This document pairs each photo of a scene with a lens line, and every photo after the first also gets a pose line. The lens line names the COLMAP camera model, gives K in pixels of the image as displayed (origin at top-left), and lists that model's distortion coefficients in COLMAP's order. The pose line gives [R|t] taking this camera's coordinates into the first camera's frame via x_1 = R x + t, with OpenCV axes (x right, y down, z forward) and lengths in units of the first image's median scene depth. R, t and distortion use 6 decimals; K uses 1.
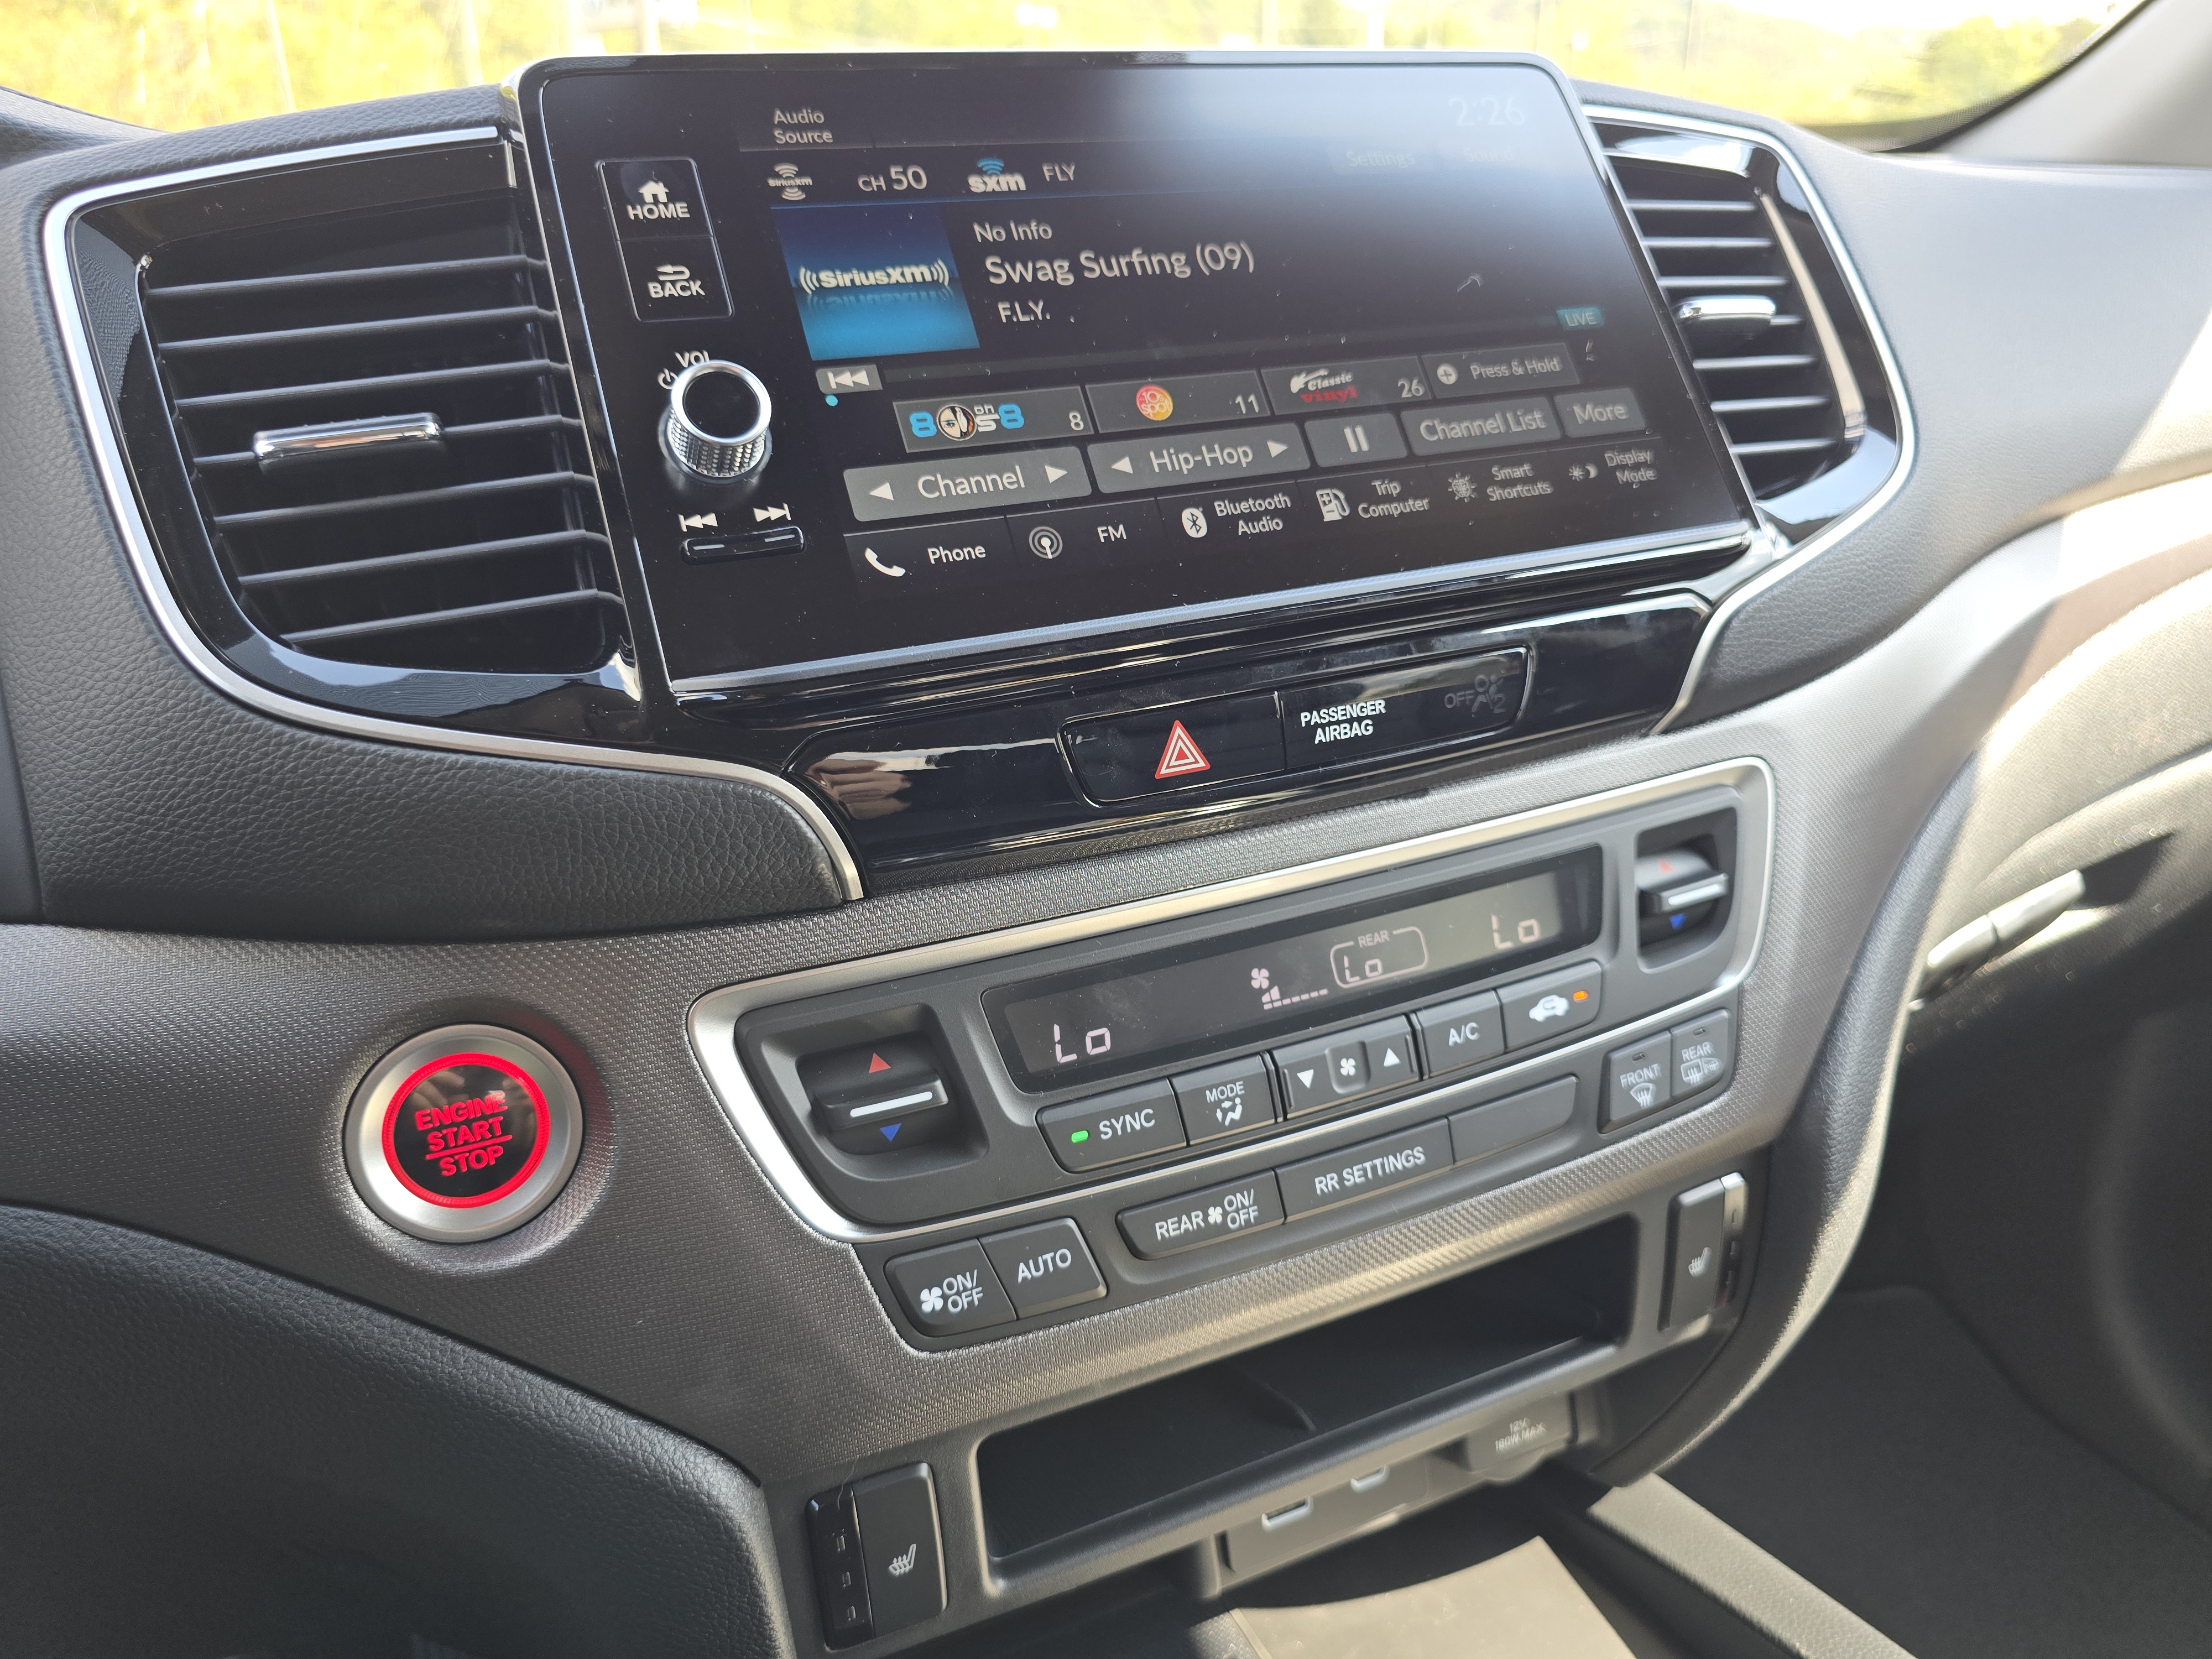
lens RADIAL K [[1493.0, 0, 1108.5], [0, 1493.0, 865.3], [0, 0, 1]] dist [0.020426, -0.004603]
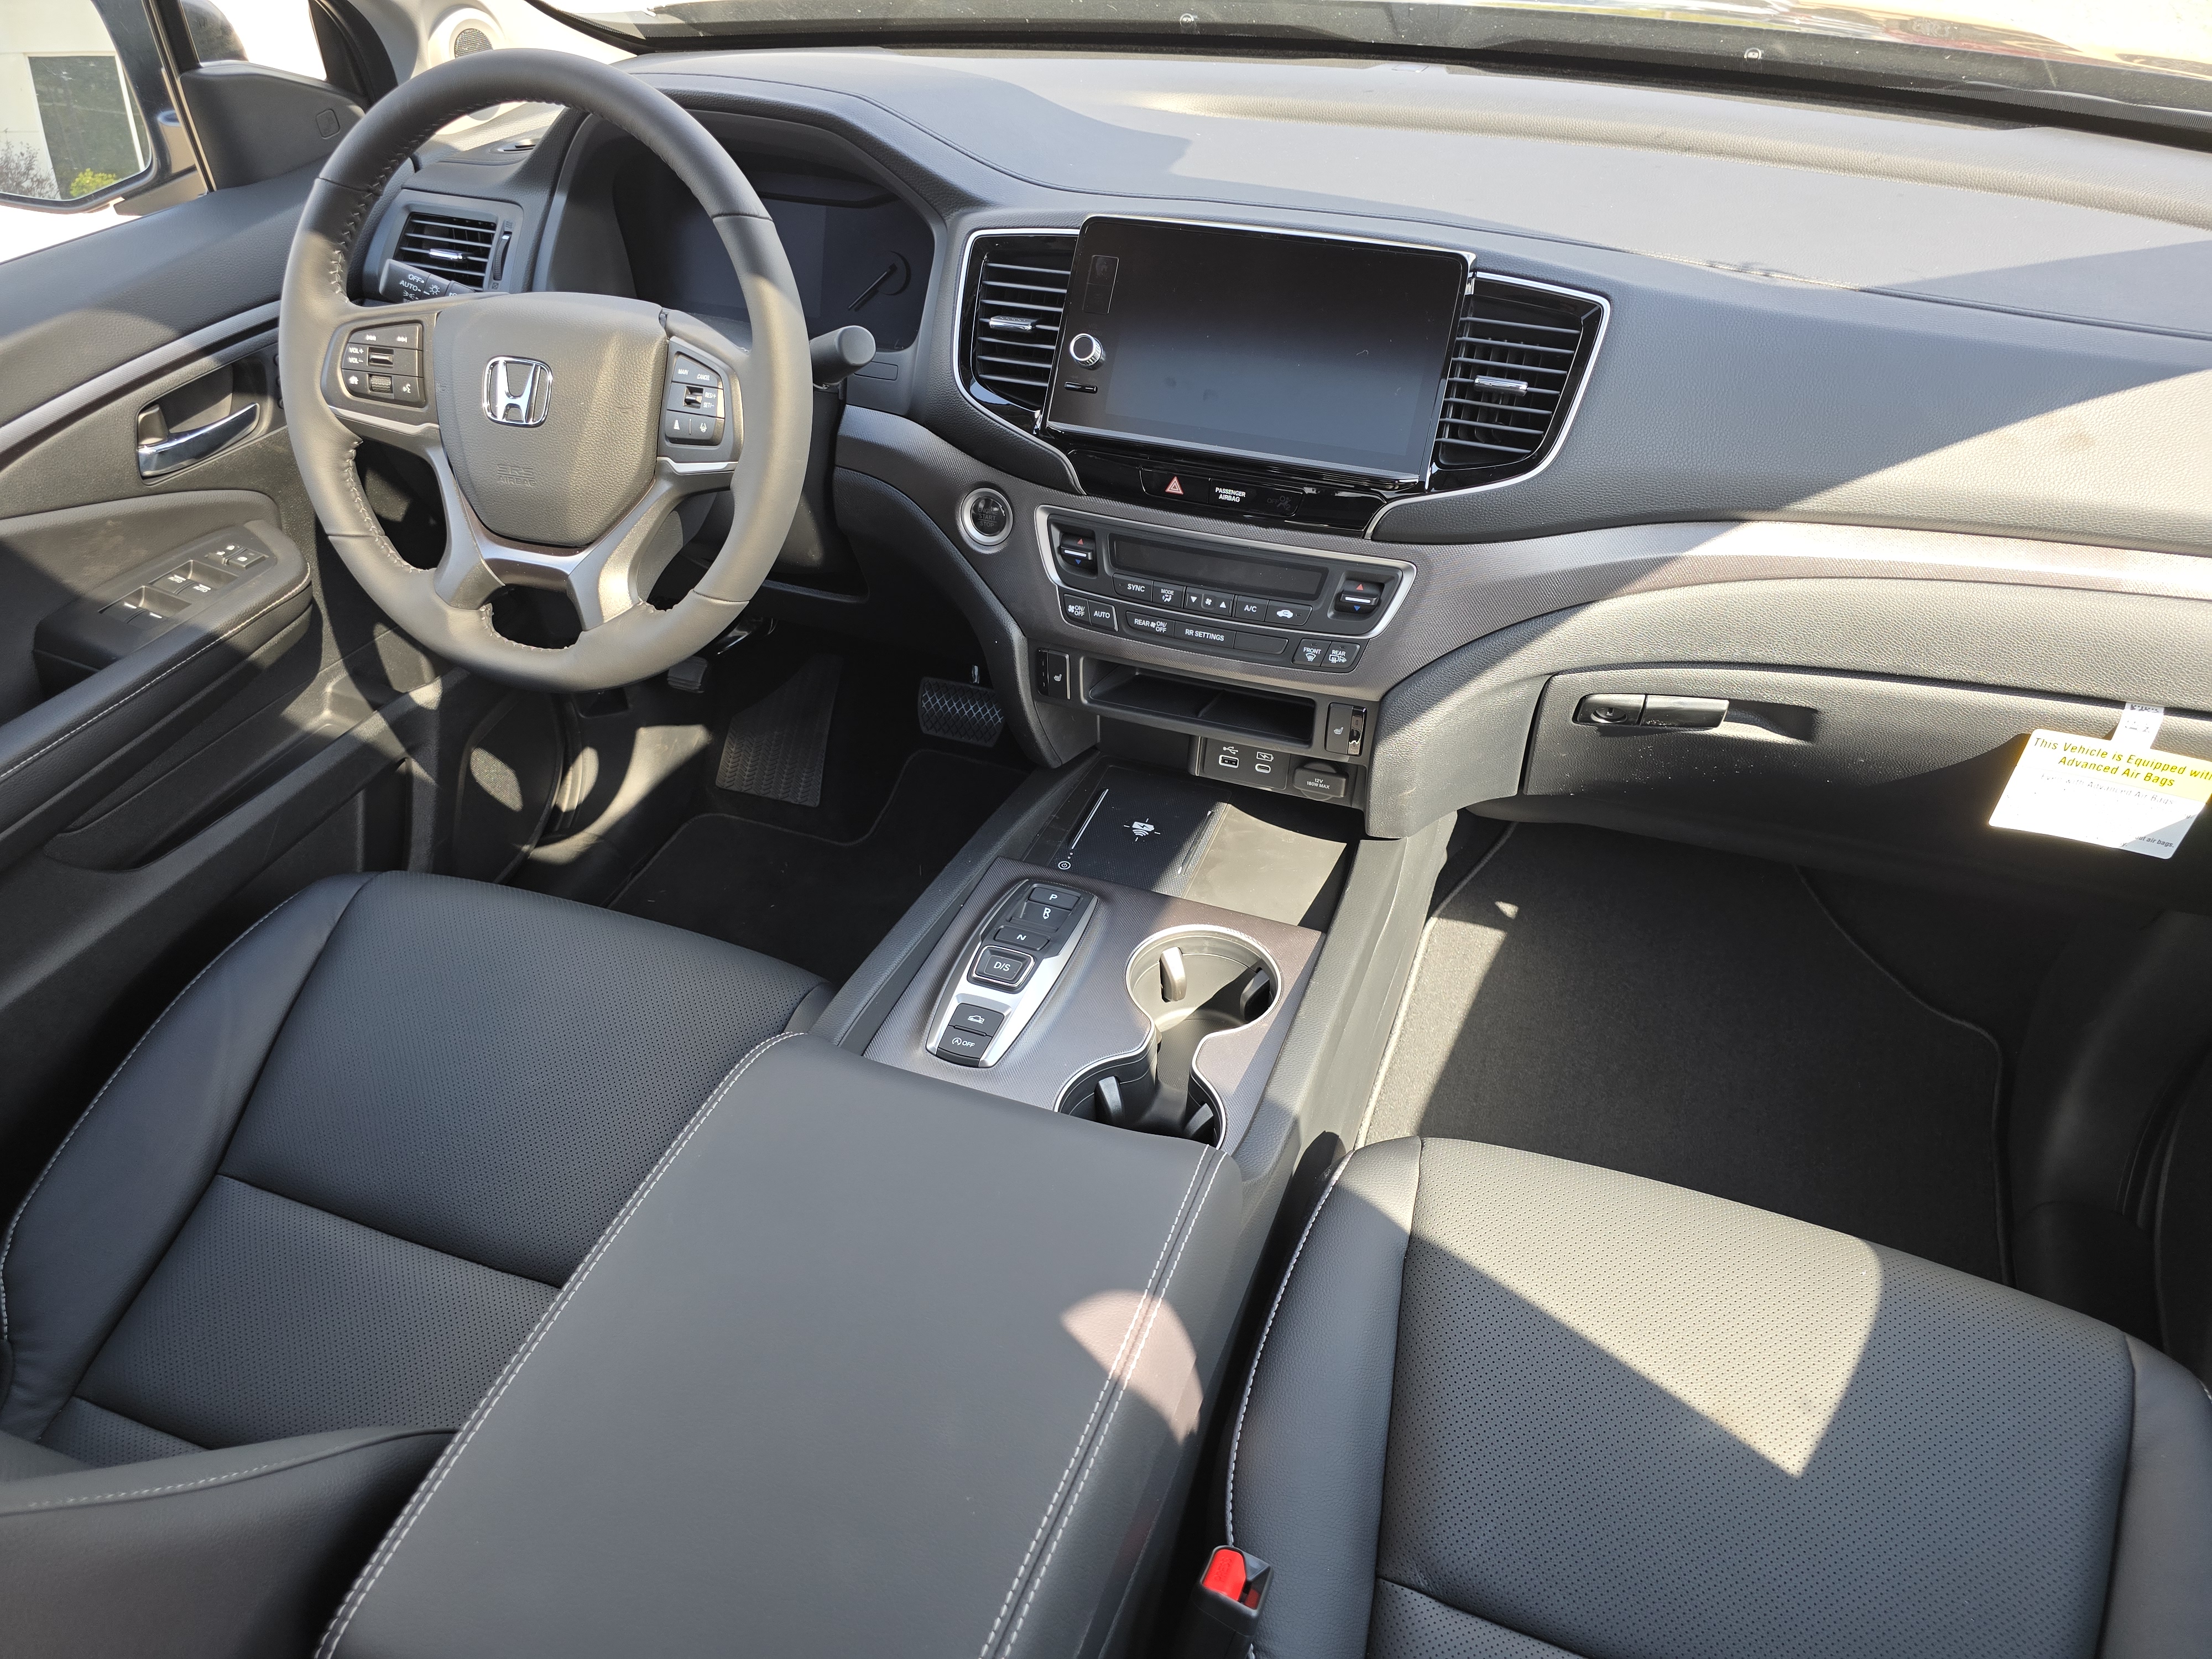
lens RADIAL K [[1493.0, 0, 1108.5], [0, 1493.0, 865.3], [0, 0, 1]] dist [0.020426, -0.004603]
pose [[0.729364, 0.489562, -0.477867, 1.913477], [-0.278469, 0.850473, 0.446263, -0.792672], [0.624886, -0.192417, 0.756633, -1.738204]]
